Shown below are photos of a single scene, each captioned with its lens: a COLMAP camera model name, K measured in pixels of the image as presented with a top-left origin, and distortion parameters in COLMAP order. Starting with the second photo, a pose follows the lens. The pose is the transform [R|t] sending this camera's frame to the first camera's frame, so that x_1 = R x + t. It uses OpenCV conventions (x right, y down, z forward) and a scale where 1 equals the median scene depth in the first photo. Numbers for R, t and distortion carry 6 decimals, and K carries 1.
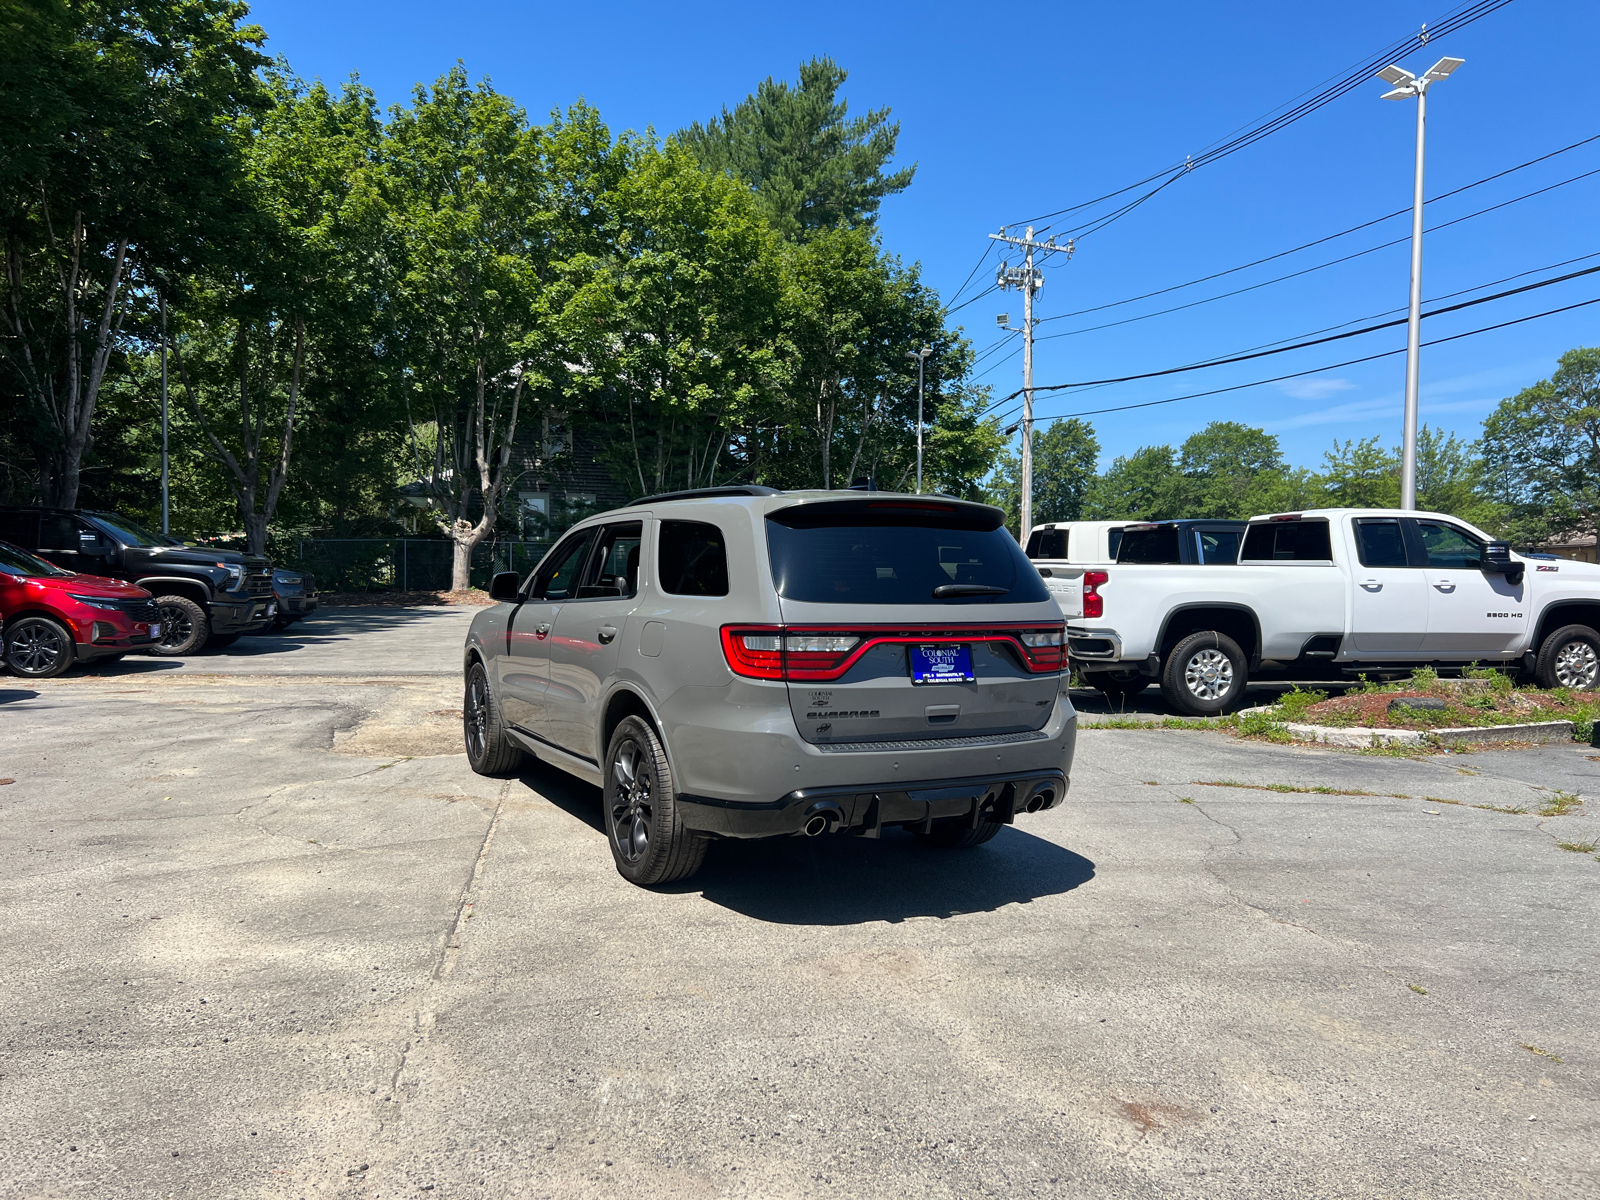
lens RADIAL K [[1207.0, 0, 798.7], [0, 1207.0, 623.4], [0, 0, 1]] dist [0.035661, -0.038953]
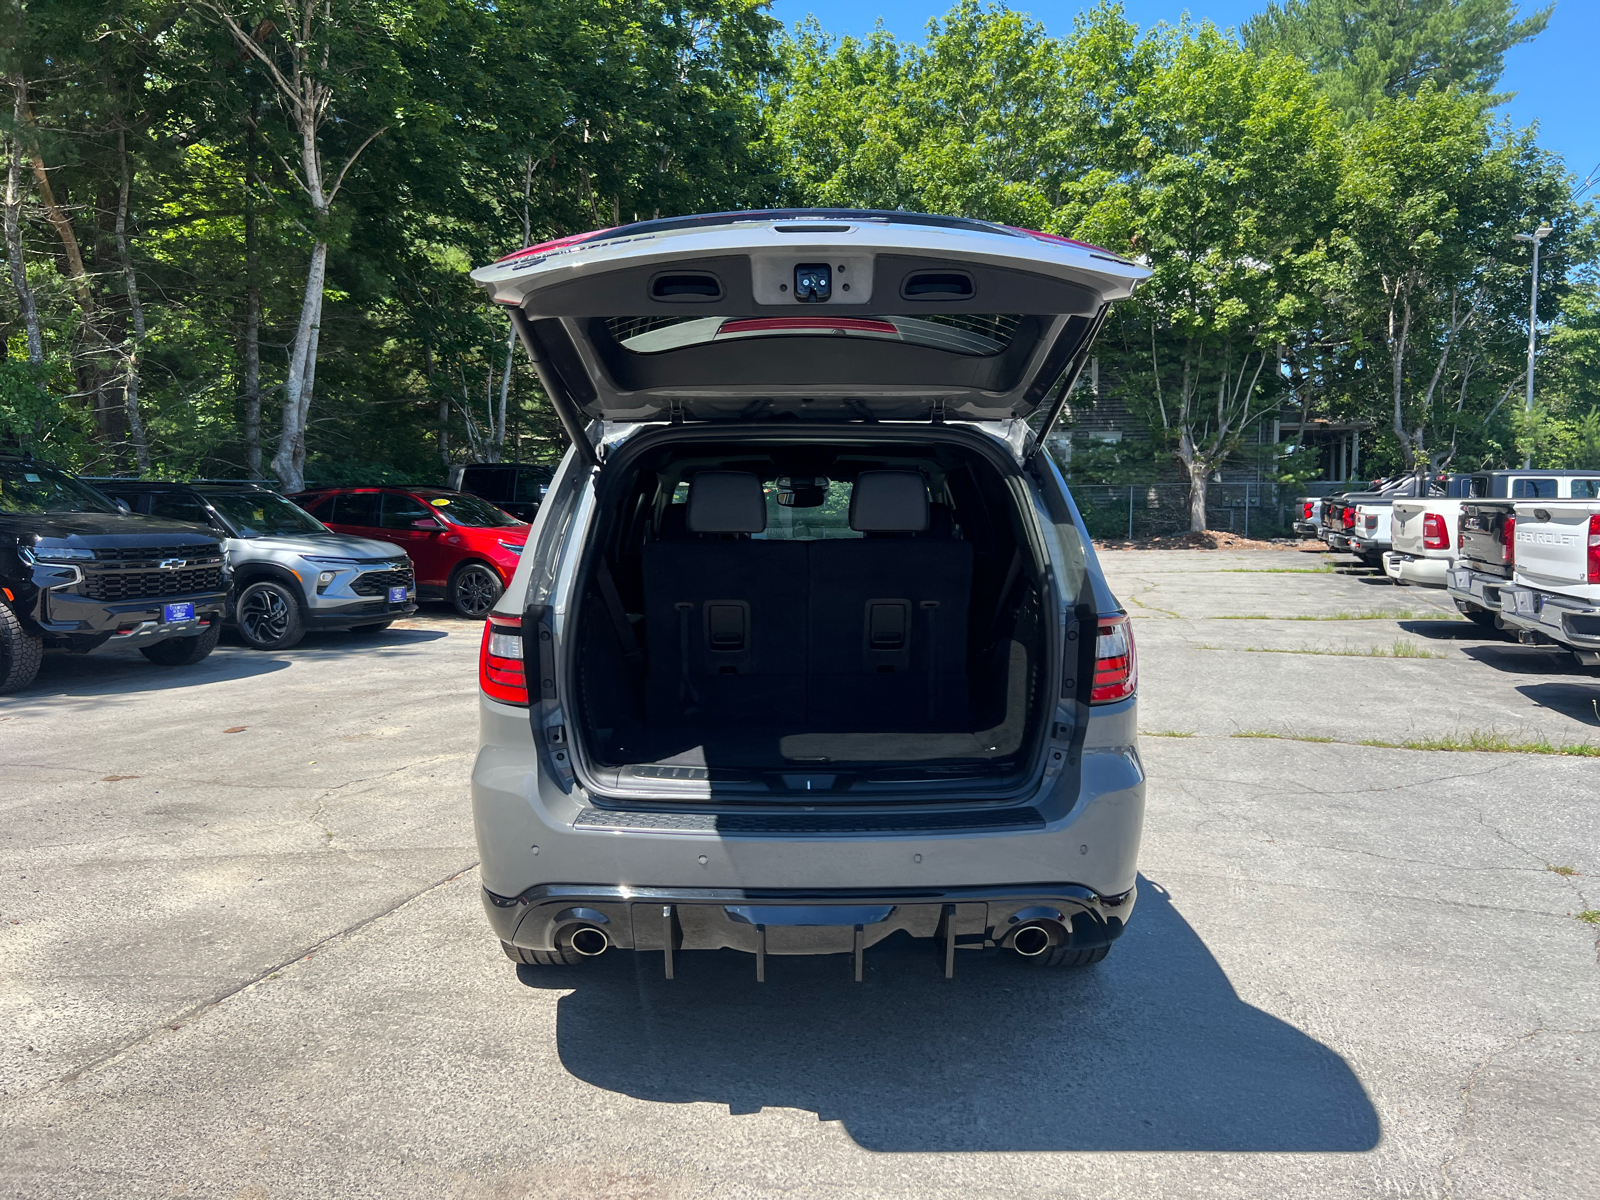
lens RADIAL K [[1207.0, 0, 790.5], [0, 1207.0, 600.3], [0, 0, 1]] dist [0.035661, -0.038953]
pose [[0.883430, 0.023315, -0.467983, 0.053039], [-0.010094, 0.999476, 0.030738, -0.003689], [0.468455, -0.022431, 0.883203, 0.067818]]
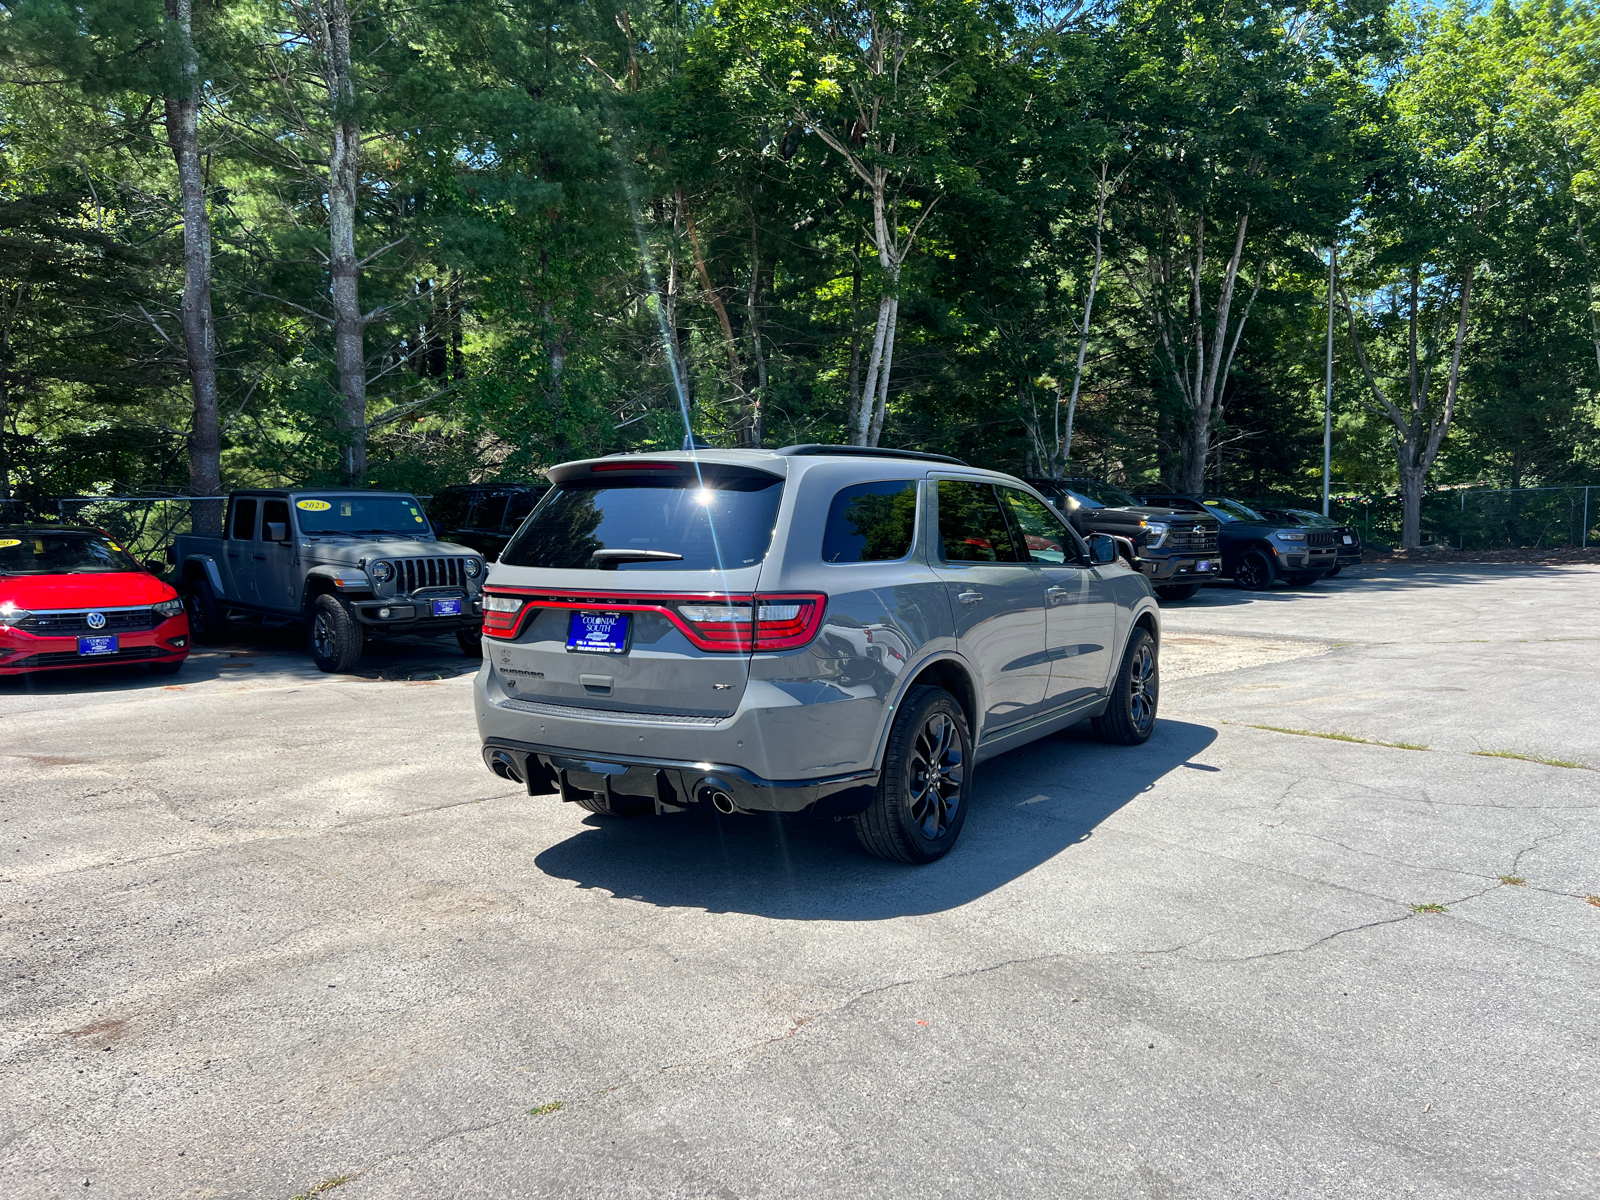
lens RADIAL K [[1207.0, 0, 802.1], [0, 1207.0, 594.3], [0, 0, 1]] dist [0.035661, -0.038953]
pose [[0.506900, 0.035629, -0.861268, 0.141533], [-0.023369, 0.999346, 0.027587, -0.003718], [0.861688, 0.006143, 0.507401, 0.089353]]
